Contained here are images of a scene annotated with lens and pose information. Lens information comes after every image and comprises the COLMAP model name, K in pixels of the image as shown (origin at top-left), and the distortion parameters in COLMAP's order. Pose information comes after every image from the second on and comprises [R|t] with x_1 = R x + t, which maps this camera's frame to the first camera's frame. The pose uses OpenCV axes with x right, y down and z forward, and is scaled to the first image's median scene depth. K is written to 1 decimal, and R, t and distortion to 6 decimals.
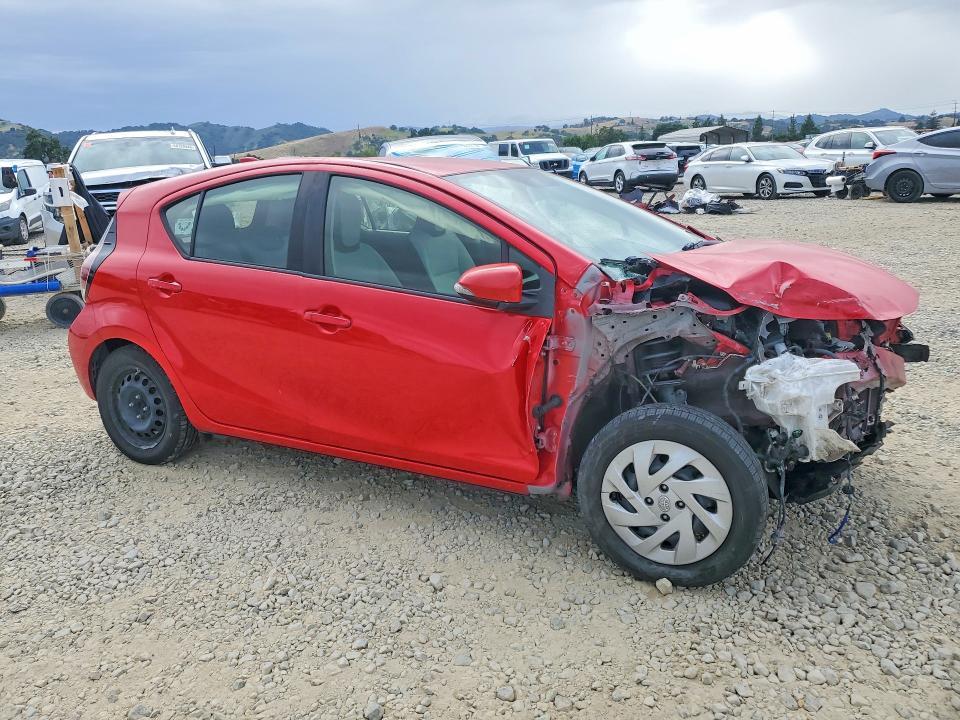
lens RADIAL K [[755.8, 0, 472.4], [0, 755.8, 356.7], [0, 0, 1]] dist [0.040514, 0.000927]
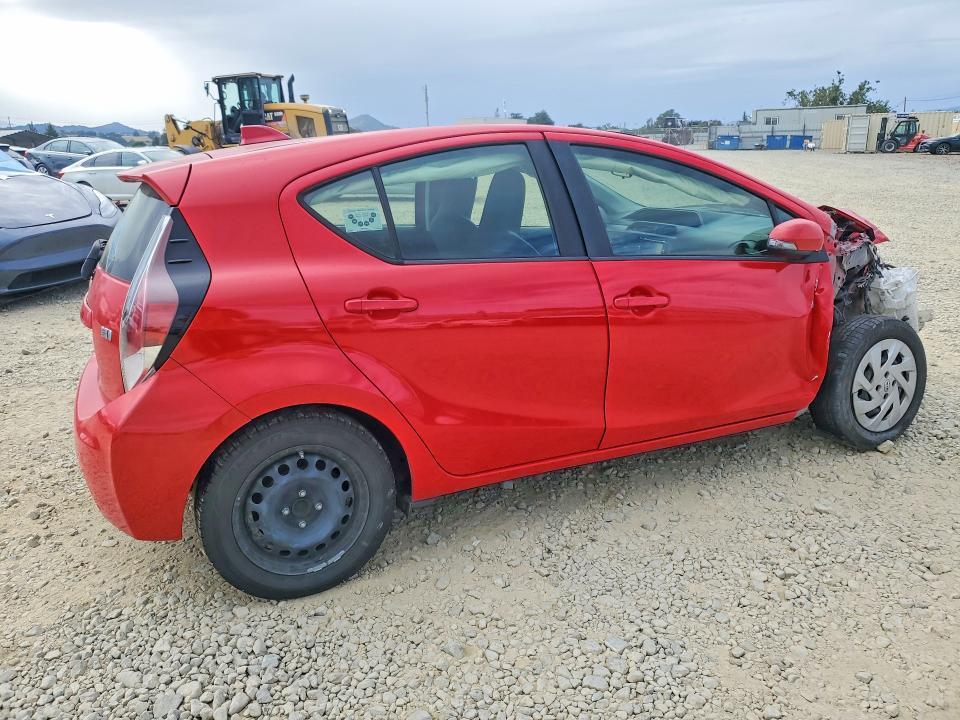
lens RADIAL K [[755.8, 0, 472.4], [0, 755.8, 356.7], [0, 0, 1]] dist [0.040514, 0.000927]
pose [[0.588515, -0.191683, 0.785435, -1.010977], [0.205533, 0.975043, 0.083954, -0.100323], [-0.781925, 0.112024, 0.613224, 0.596040]]
